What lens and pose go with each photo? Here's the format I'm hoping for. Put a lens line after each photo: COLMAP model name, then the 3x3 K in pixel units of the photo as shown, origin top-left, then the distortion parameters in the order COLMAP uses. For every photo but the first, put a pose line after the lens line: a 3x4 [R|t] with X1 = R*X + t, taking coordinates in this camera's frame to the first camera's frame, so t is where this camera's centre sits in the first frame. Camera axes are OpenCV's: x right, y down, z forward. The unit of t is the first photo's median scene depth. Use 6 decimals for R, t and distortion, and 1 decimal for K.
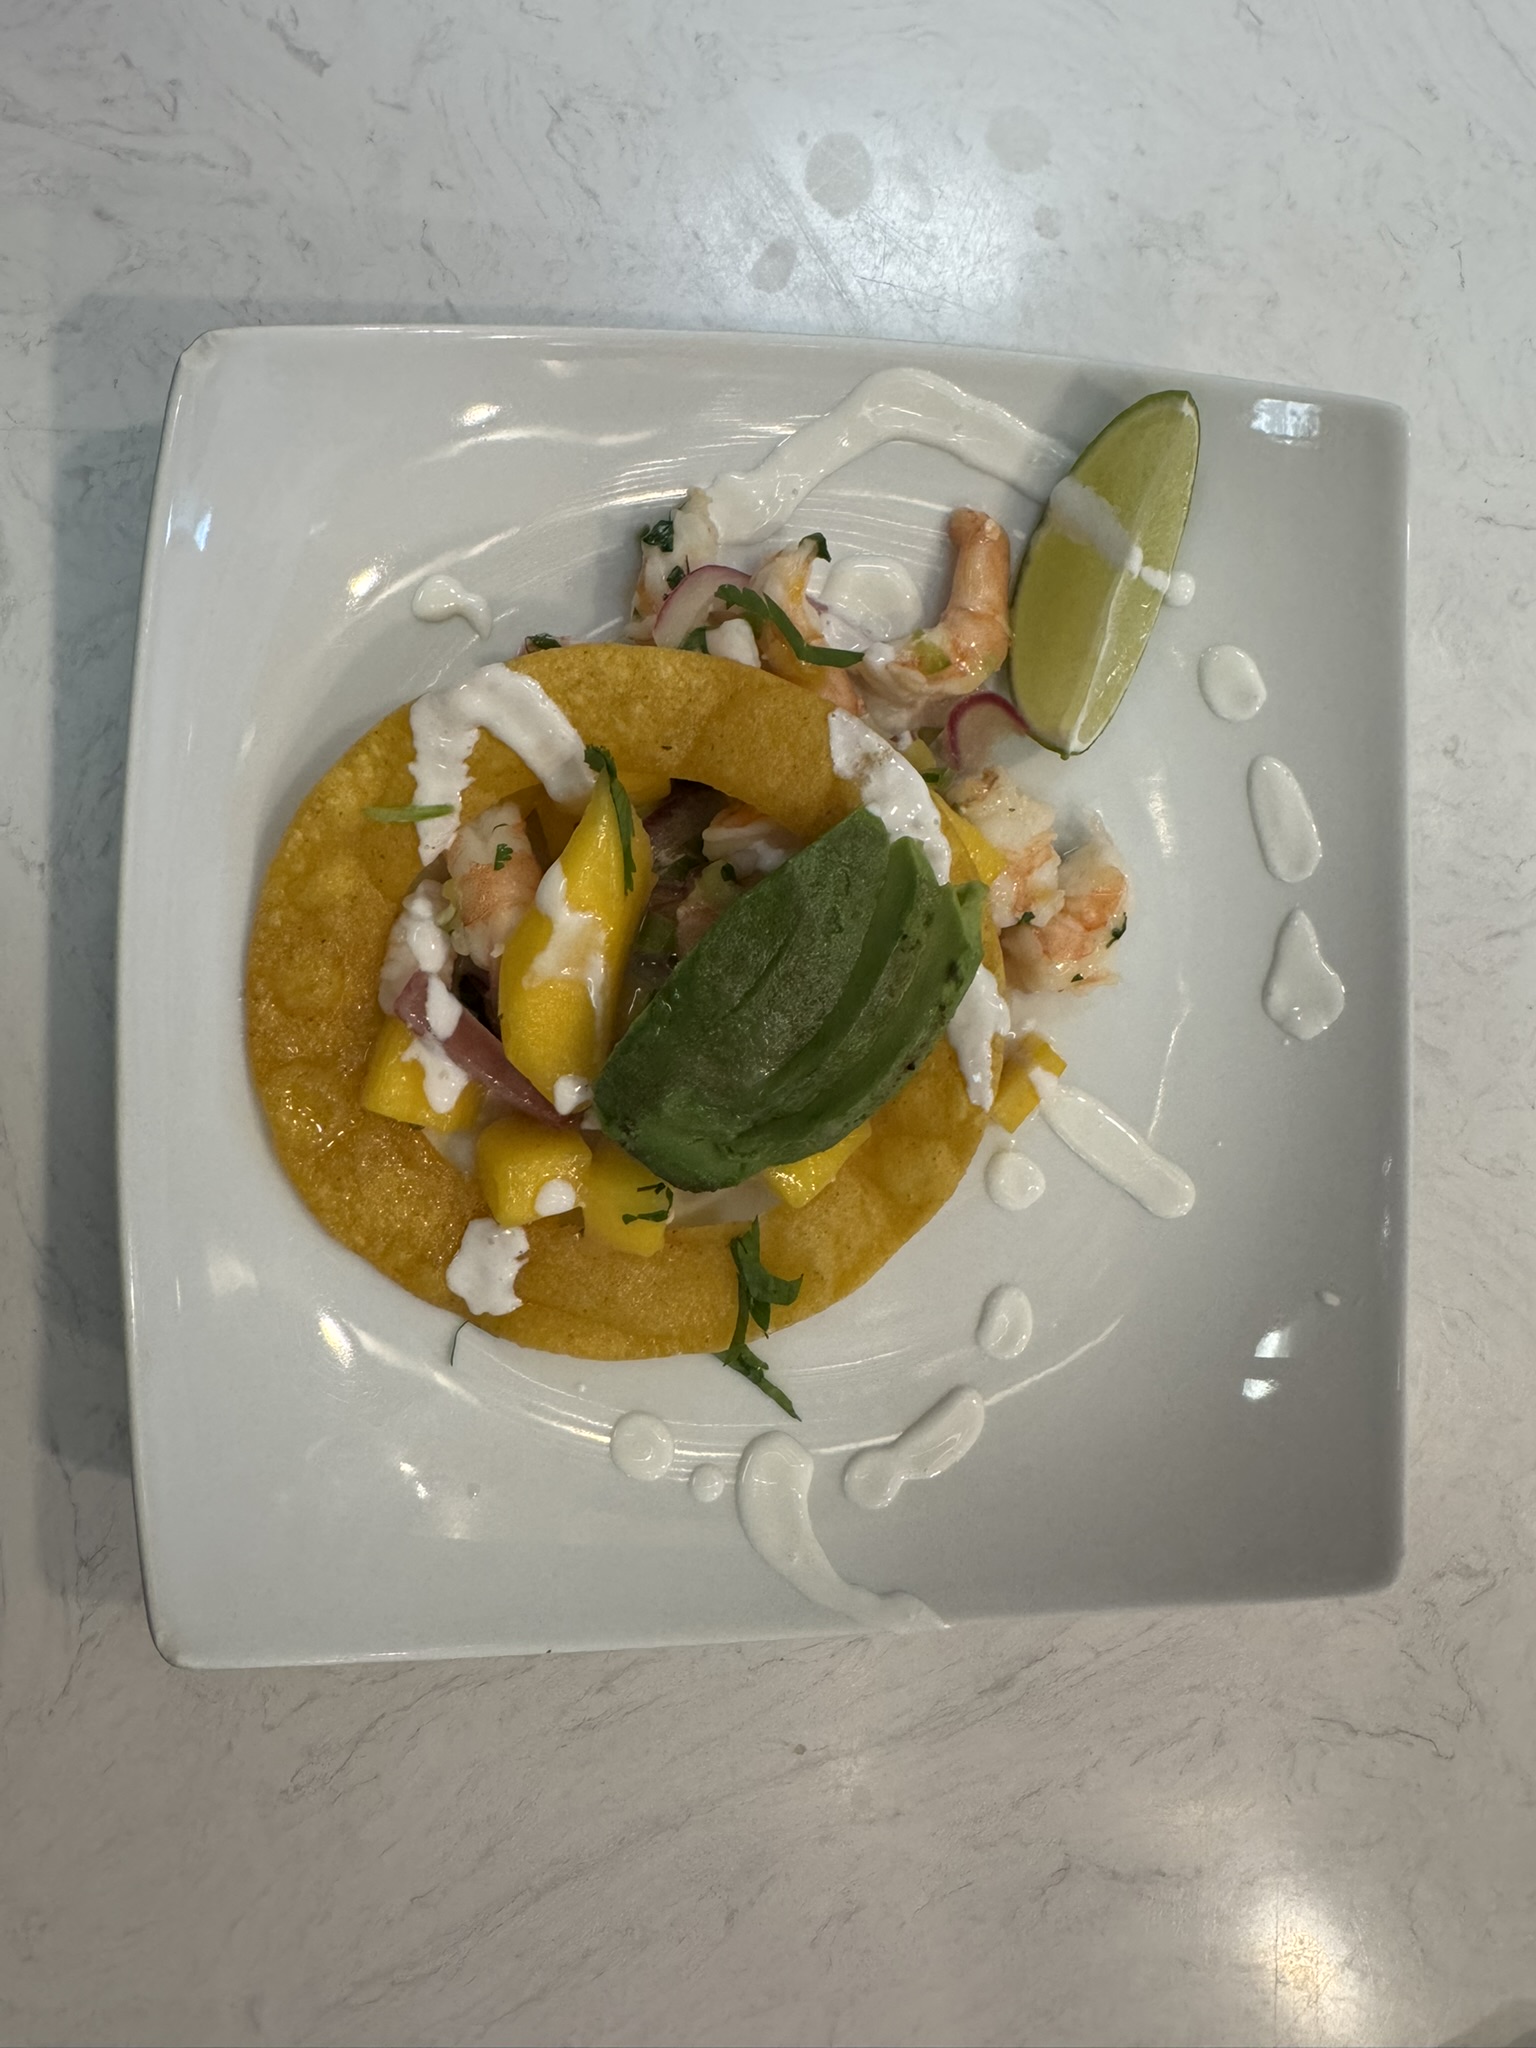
lens RADIAL K [[1437.6, 0, 768.8], [0, 1437.6, 1015.2], [0, 0, 1]] dist [-0.031489, 0.002053]
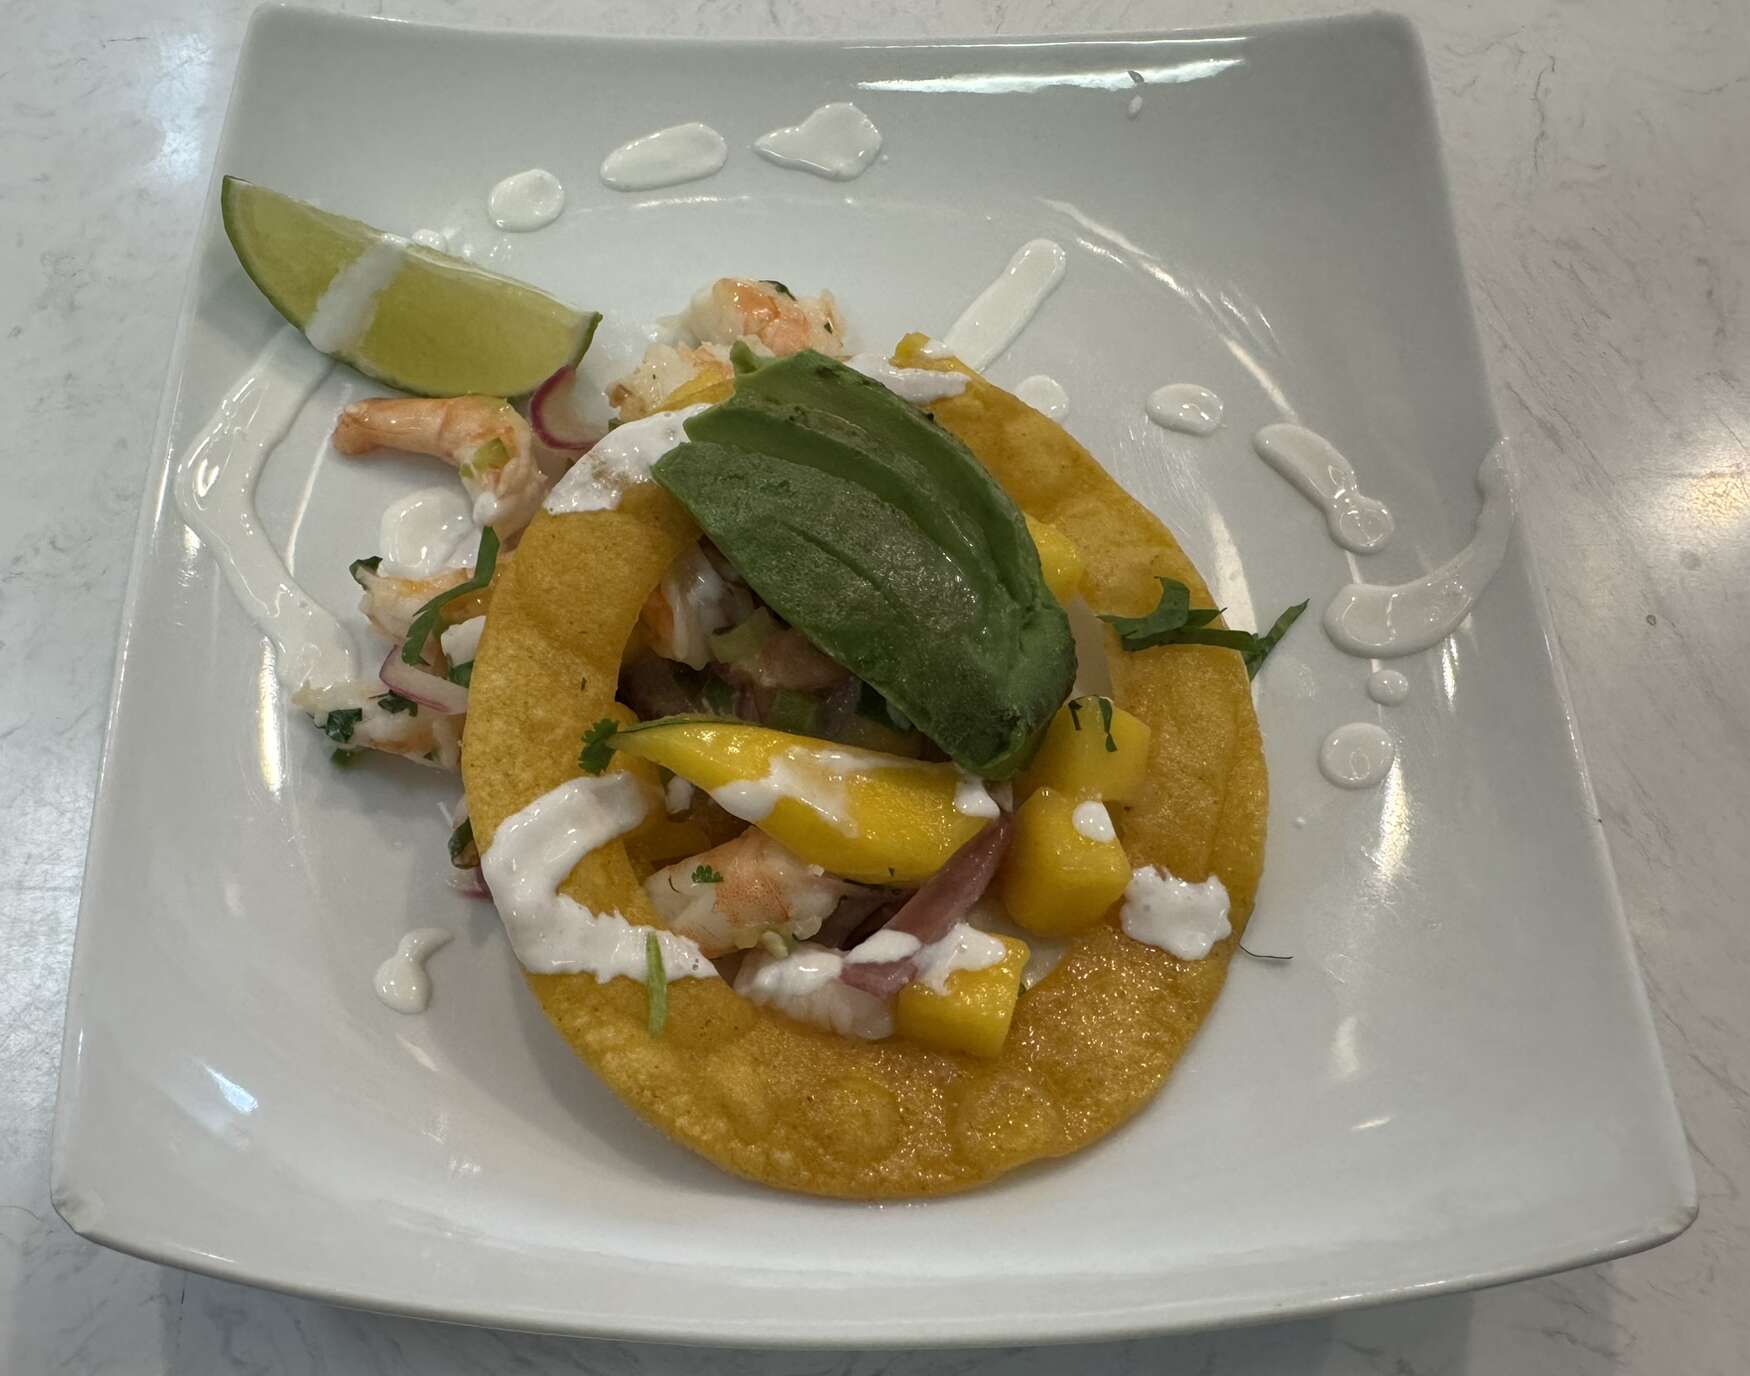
lens RADIAL K [[1435.6, 0, 881.1], [0, 1435.6, 688.3], [0, 0, 1]] dist [-0.031898, 0.007008]
pose [[-0.034634, -0.969425, 0.242932, -0.282501], [0.999219, -0.028958, 0.026899, -0.025007], [-0.019042, 0.243674, 0.969670, 0.130415]]
